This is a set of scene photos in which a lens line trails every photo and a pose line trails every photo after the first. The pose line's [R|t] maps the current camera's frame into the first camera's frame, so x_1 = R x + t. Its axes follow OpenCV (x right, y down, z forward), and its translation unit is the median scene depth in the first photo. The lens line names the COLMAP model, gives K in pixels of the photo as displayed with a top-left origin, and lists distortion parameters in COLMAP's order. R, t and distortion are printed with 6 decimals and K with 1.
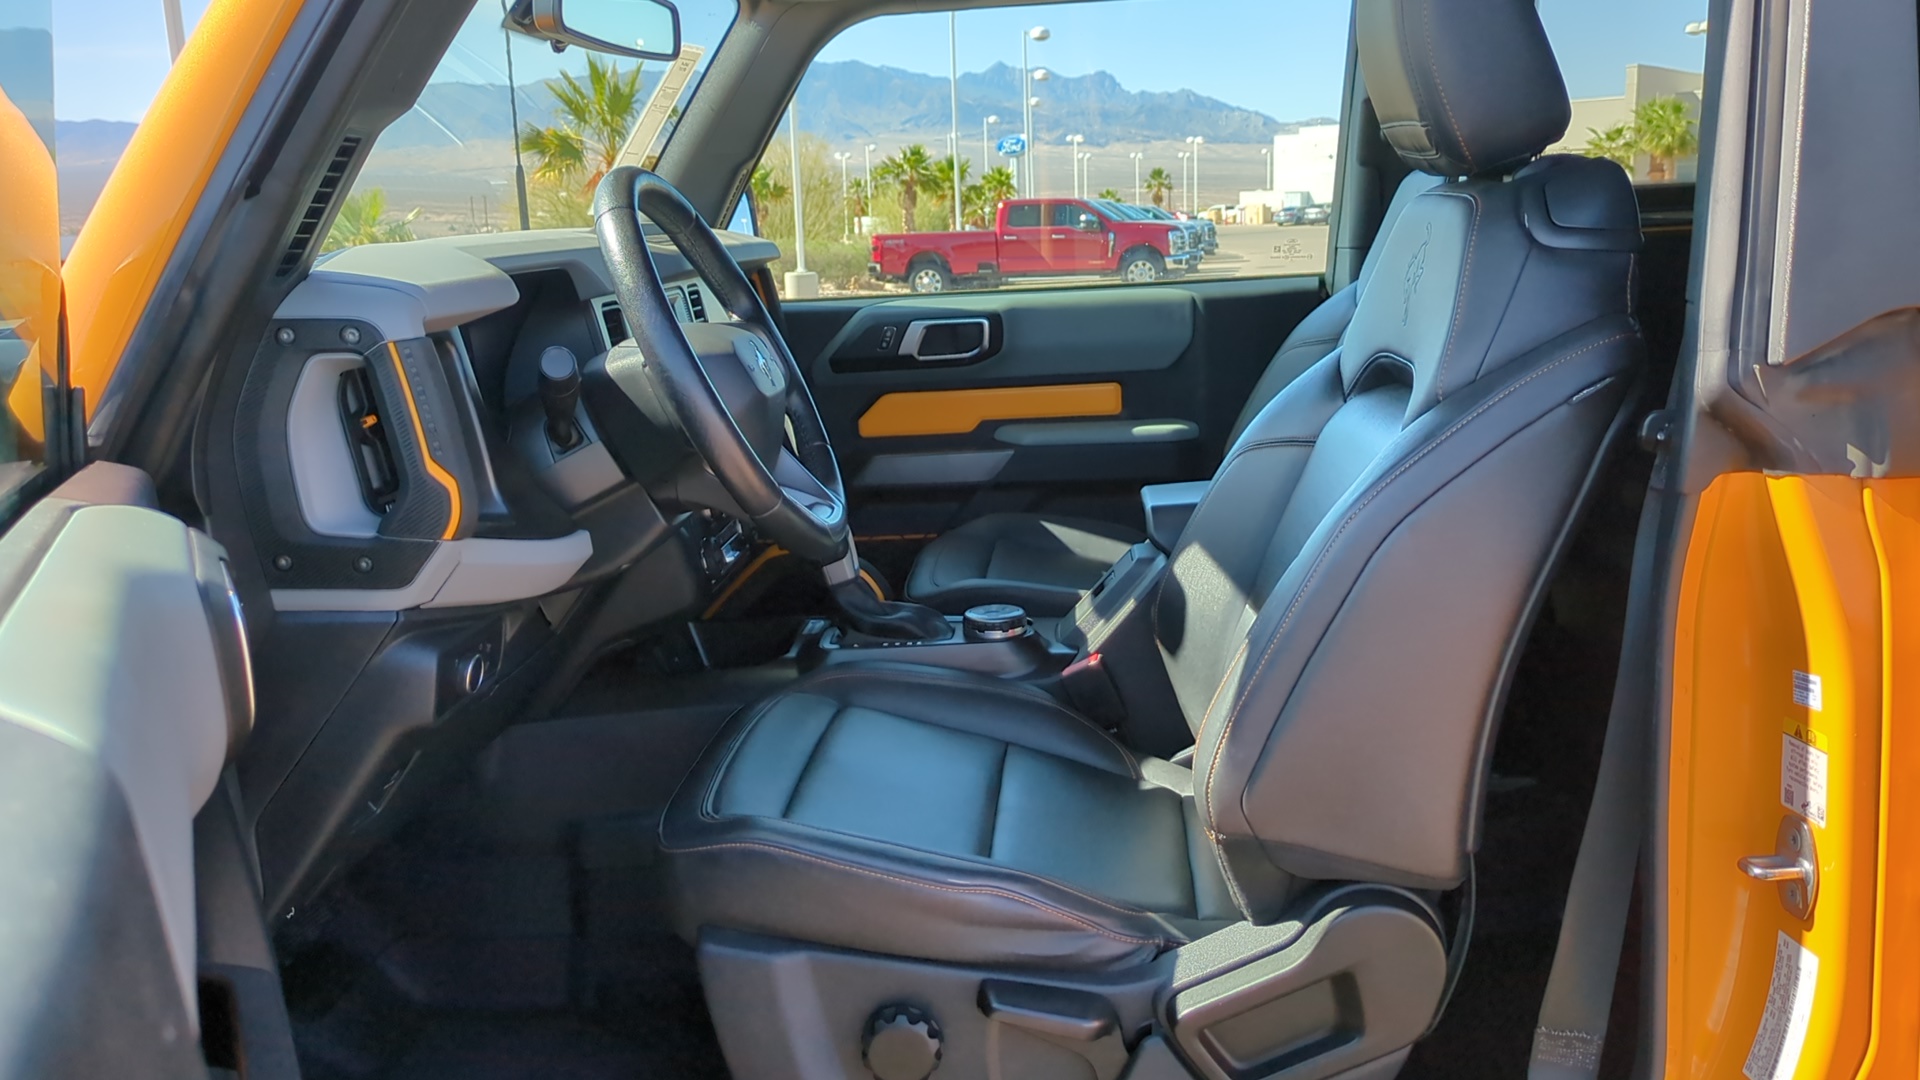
lens RADIAL K [[1658.6, 0, 984.6], [0, 1658.6, 544.5], [0, 0, 1]] dist [0.030781, -0.005682]
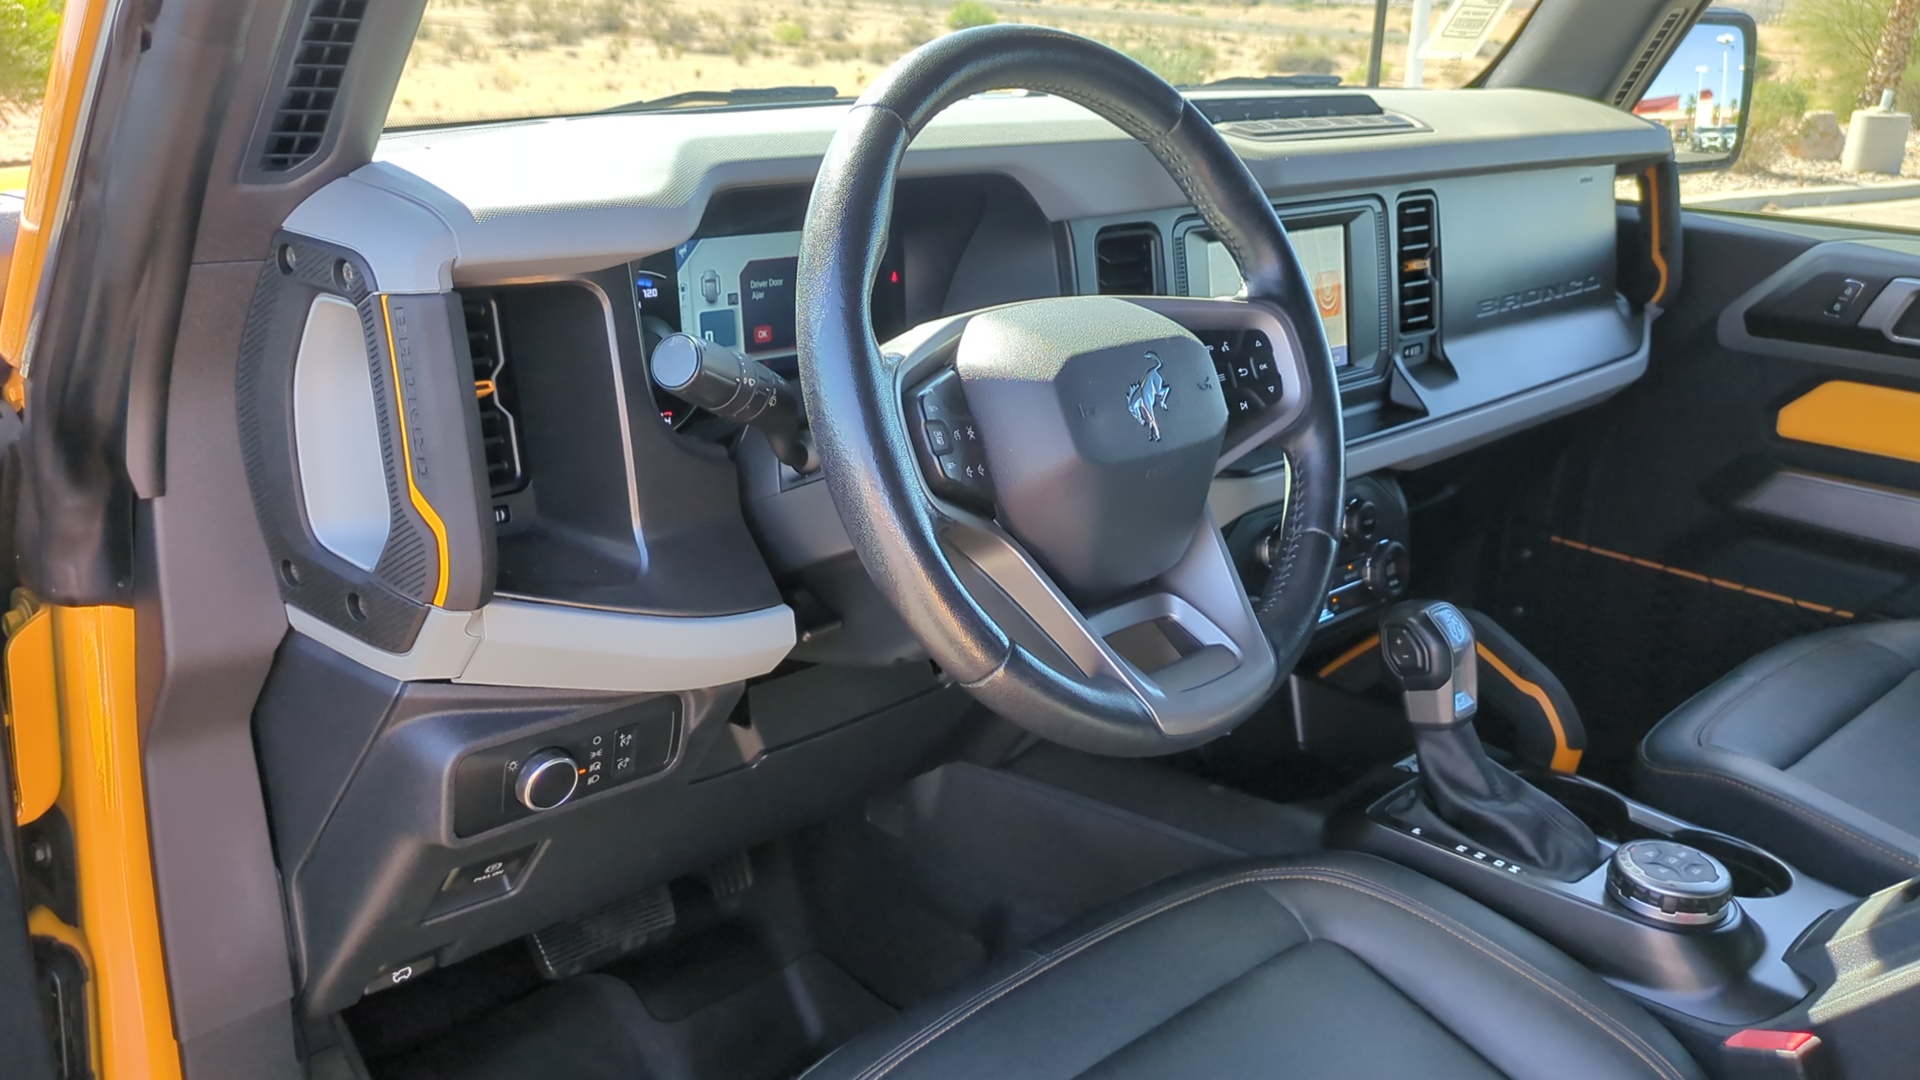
lens RADIAL K [[1669.7, 0, 978.8], [0, 1669.7, 557.5], [0, 0, 1]] dist [0.115658, -0.204456]
pose [[0.748663, 0.273190, -0.604045, 0.201074], [-0.192884, 0.961490, 0.195788, -0.172105], [0.634270, -0.030069, 0.772526, 0.568238]]
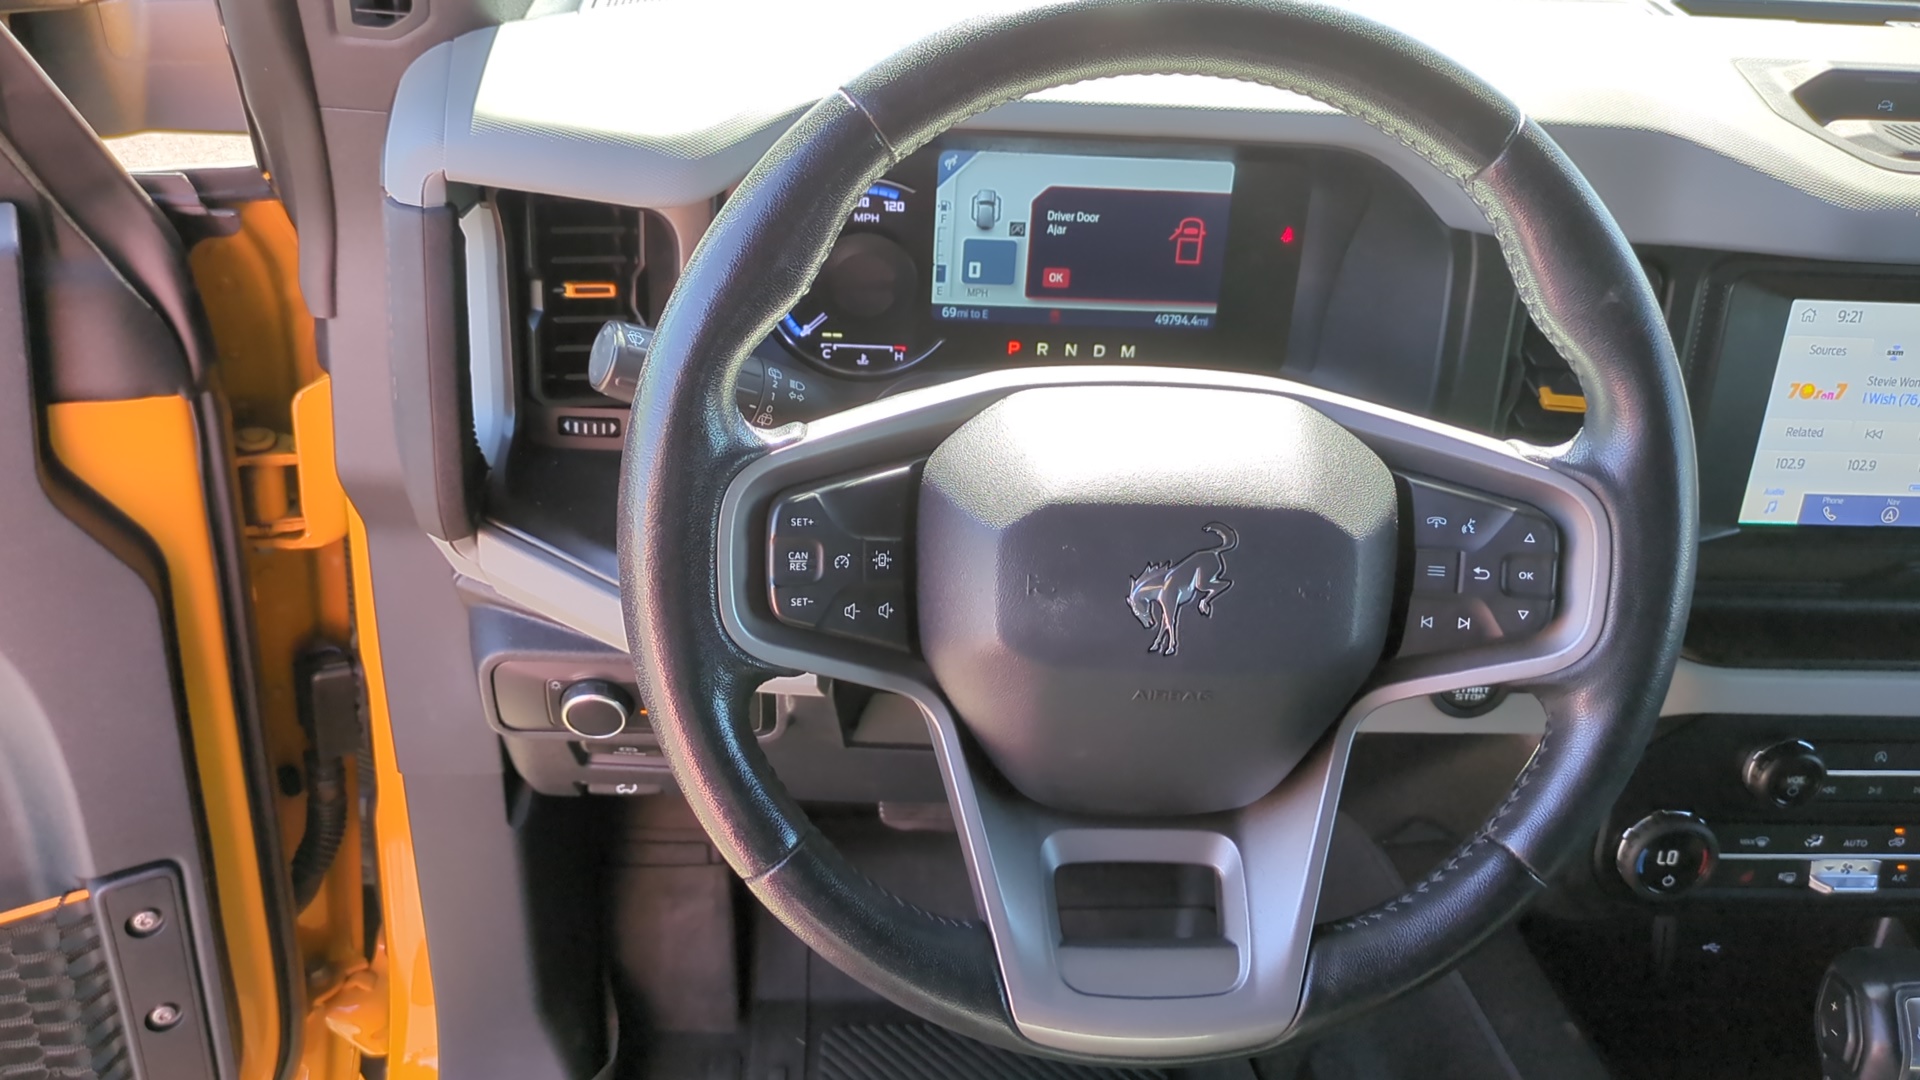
lens RADIAL K [[1669.7, 0, 978.8], [0, 1669.7, 557.5], [0, 0, 1]] dist [0.115658, -0.204456]
pose [[0.109223, 0.575762, -0.810289, 0.185758], [-0.259139, 0.803470, 0.535987, -0.328416], [0.959644, 0.151436, 0.236960, 0.922335]]
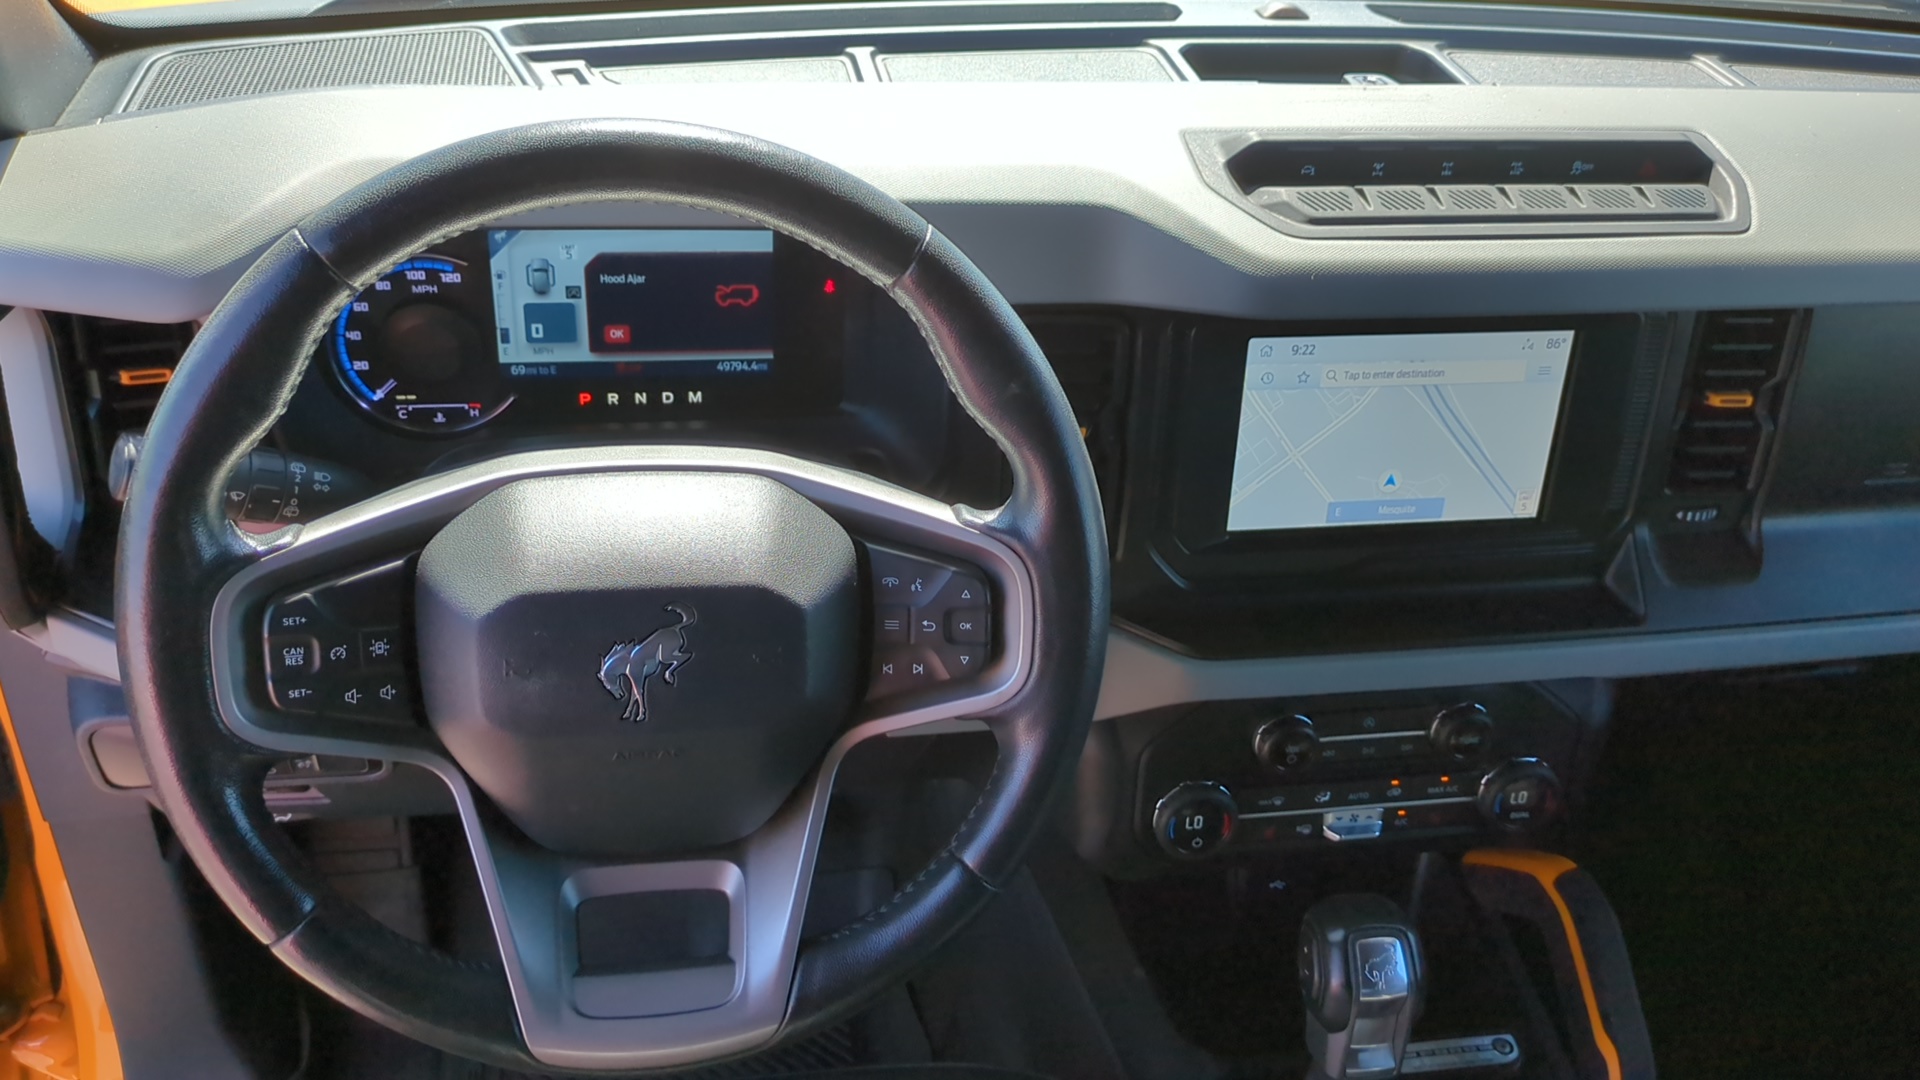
lens RADIAL K [[1658.6, 0, 984.6], [0, 1658.6, 544.5], [0, 0, 1]] dist [0.030781, -0.005682]
pose [[0.225580, 0.597015, -0.769861, 0.215644], [-0.268977, 0.797681, 0.539775, -0.409005], [0.936357, 0.085312, 0.340524, 0.994145]]
